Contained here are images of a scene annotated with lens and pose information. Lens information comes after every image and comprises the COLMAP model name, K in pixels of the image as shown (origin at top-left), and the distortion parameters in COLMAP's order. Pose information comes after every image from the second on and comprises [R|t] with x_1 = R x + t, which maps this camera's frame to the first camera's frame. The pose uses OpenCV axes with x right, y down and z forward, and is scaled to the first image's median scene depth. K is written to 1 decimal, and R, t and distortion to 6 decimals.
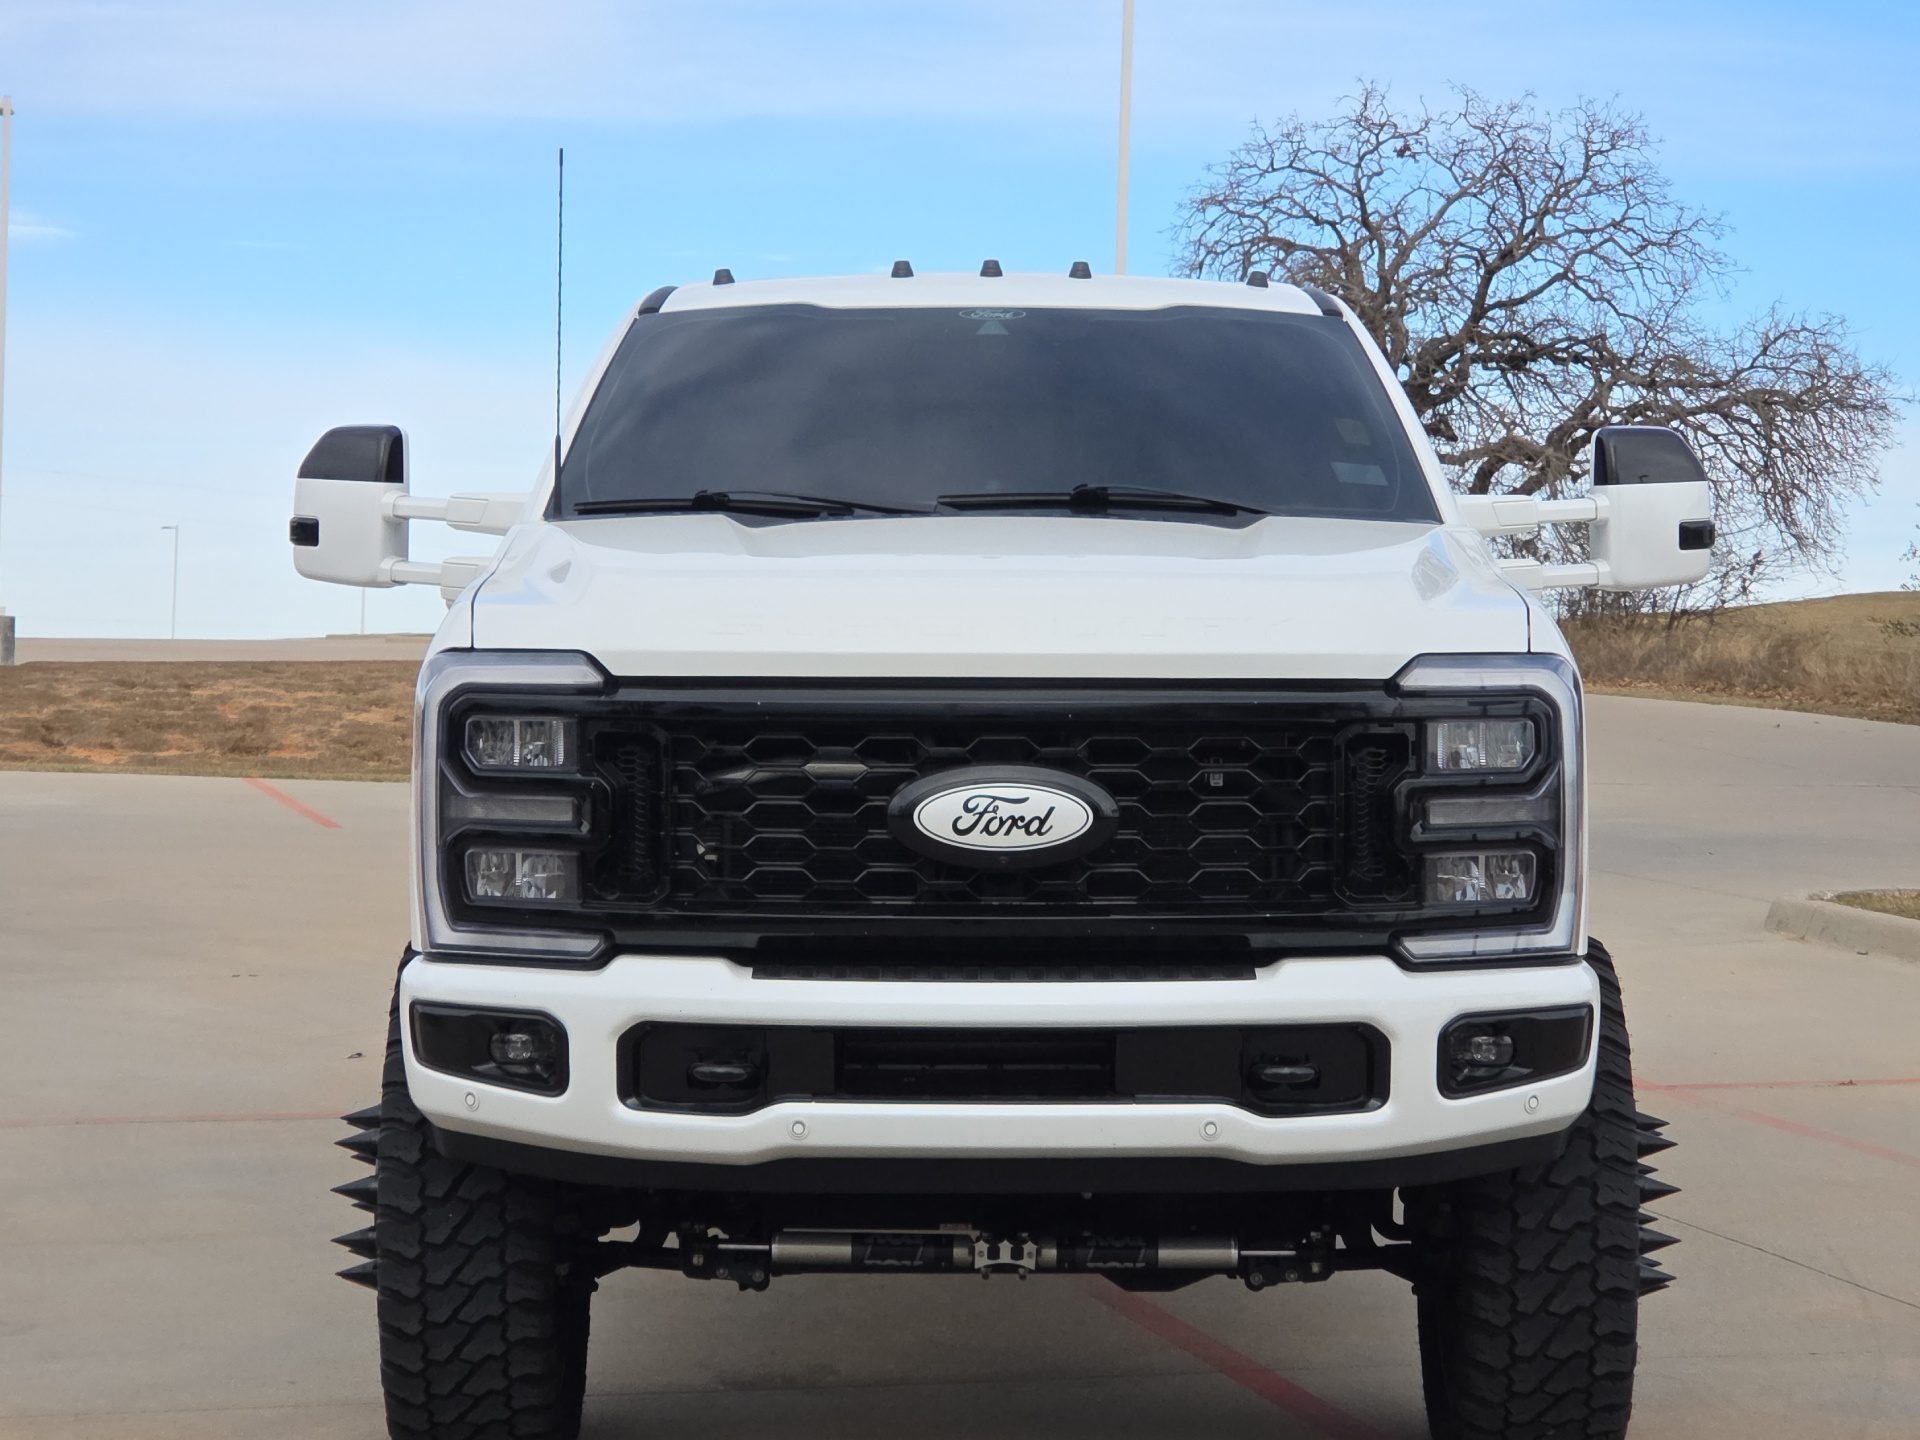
lens RADIAL K [[4628.7, 0, 960.0], [0, 4628.7, 720.0], [0, 0, 1]] dist [-1.162191, 25.547272]
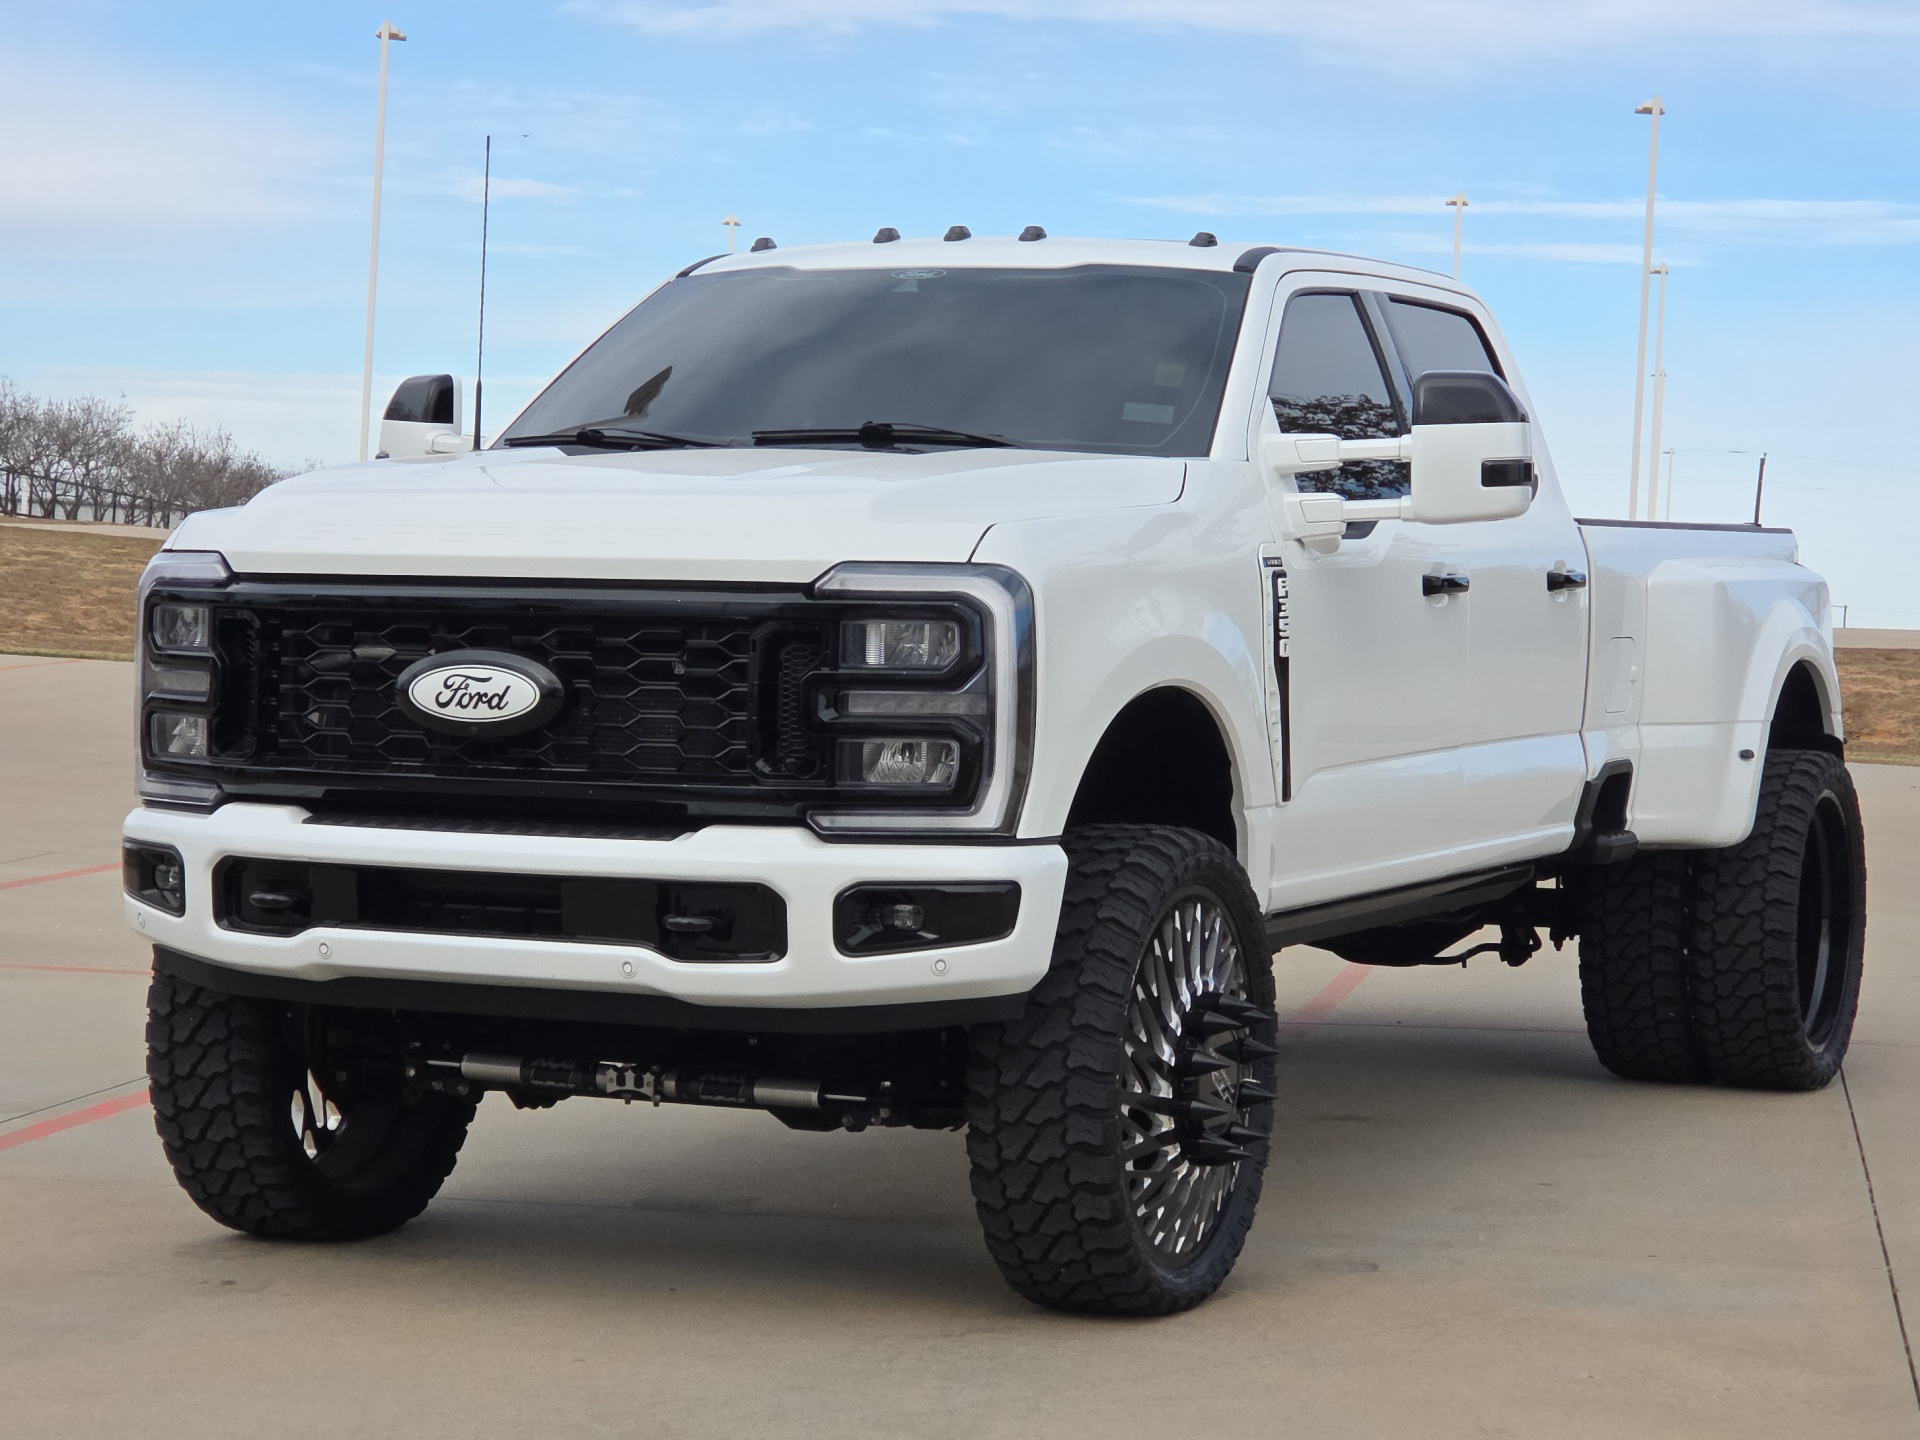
lens RADIAL K [[4597.5, 0, 960.0], [0, 4597.5, 720.0], [0, 0, 1]] dist [-0.927000, 16.426084]
pose [[0.915493, 0.026629, -0.401451, 0.582836], [-0.026271, 0.999634, 0.006398, 0.016703], [0.401475, 0.004689, 0.915858, -0.022710]]
